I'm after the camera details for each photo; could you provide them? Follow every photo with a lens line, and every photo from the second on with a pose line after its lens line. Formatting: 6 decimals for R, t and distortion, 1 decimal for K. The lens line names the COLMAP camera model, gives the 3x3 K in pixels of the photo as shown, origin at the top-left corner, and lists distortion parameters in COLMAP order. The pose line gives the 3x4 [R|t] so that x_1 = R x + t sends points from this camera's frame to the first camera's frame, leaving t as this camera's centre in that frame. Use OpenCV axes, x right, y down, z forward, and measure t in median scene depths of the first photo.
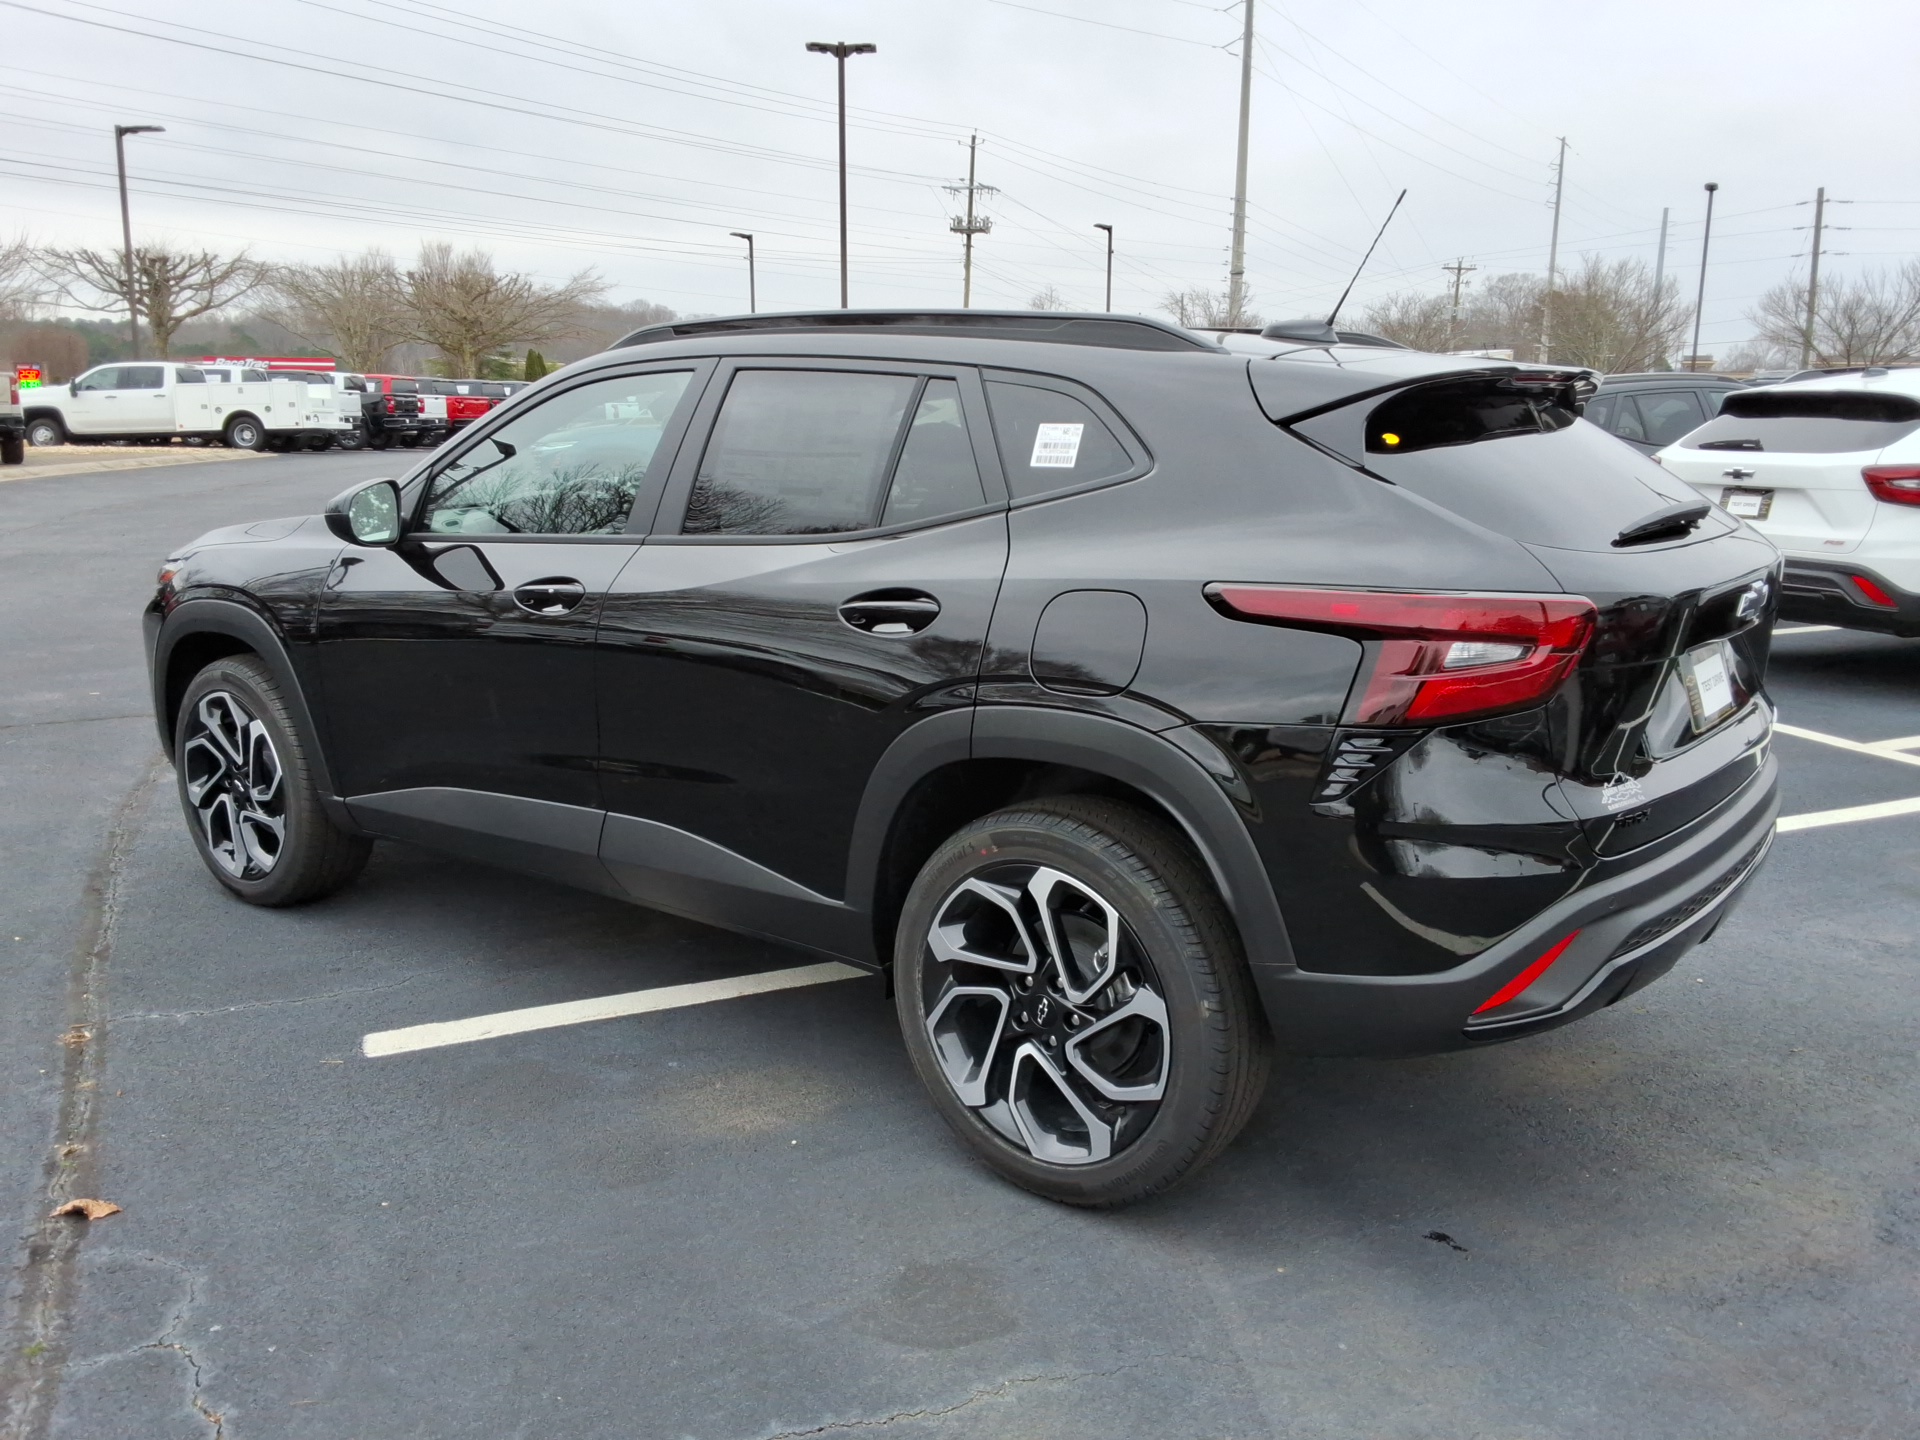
lens RADIAL K [[1530.1, 0, 979.7], [0, 1530.1, 713.9], [0, 0, 1]] dist [0.122553, -0.188858]
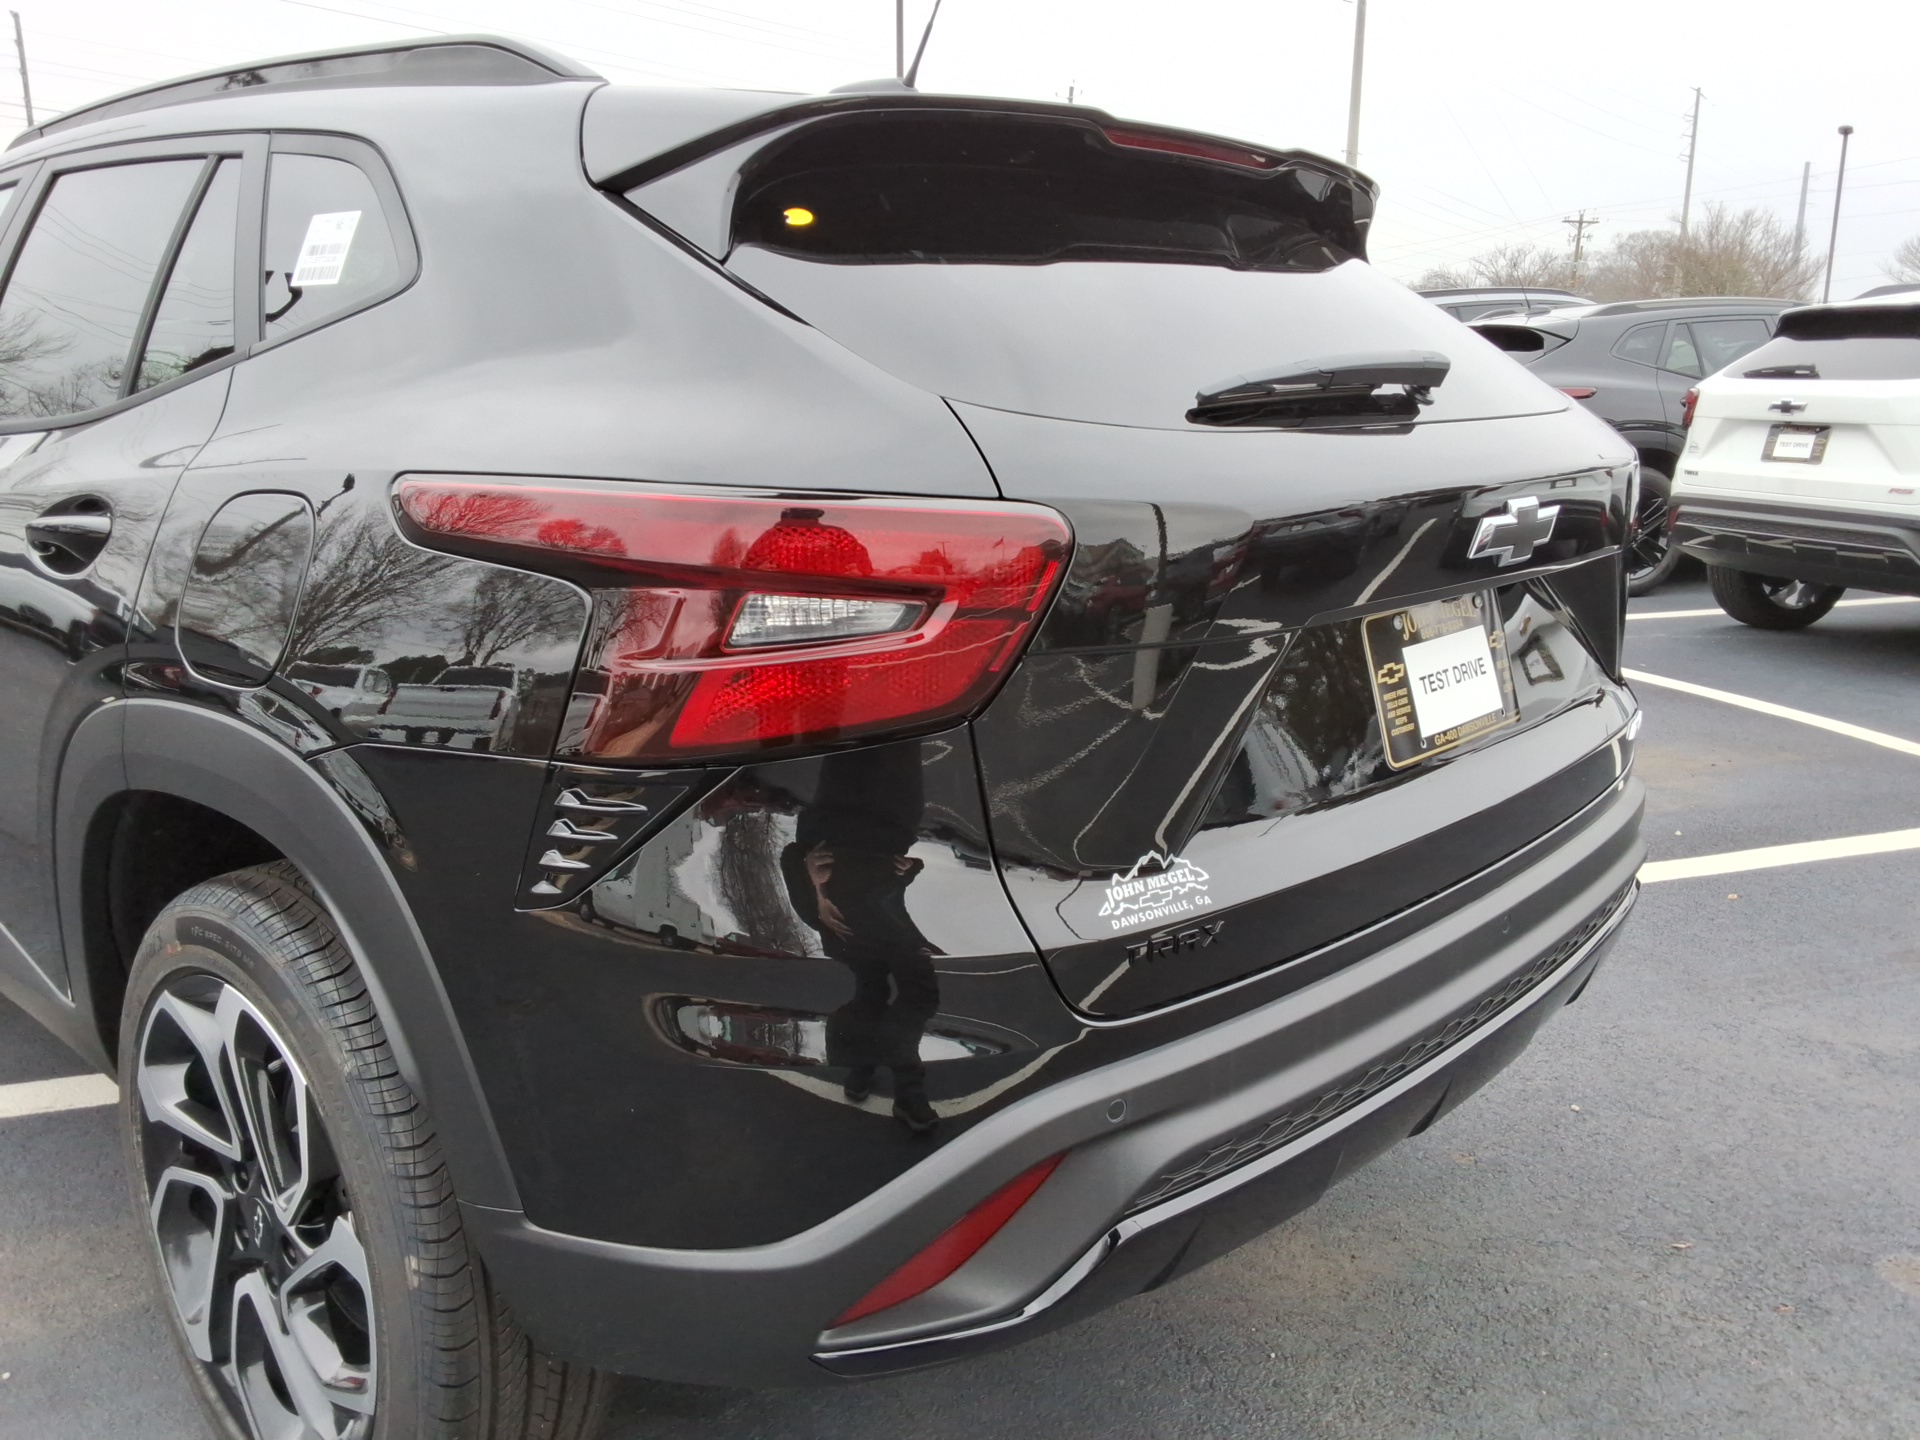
lens RADIAL K [[1540.4, 0, 984.1], [0, 1540.4, 708.1], [0, 0, 1]] dist [0.079118, -0.122311]
pose [[0.997655, 0.015803, -0.066591, 0.299738], [-0.014568, 0.999714, 0.018981, -0.014471], [0.066872, -0.017967, 0.997600, 0.375129]]
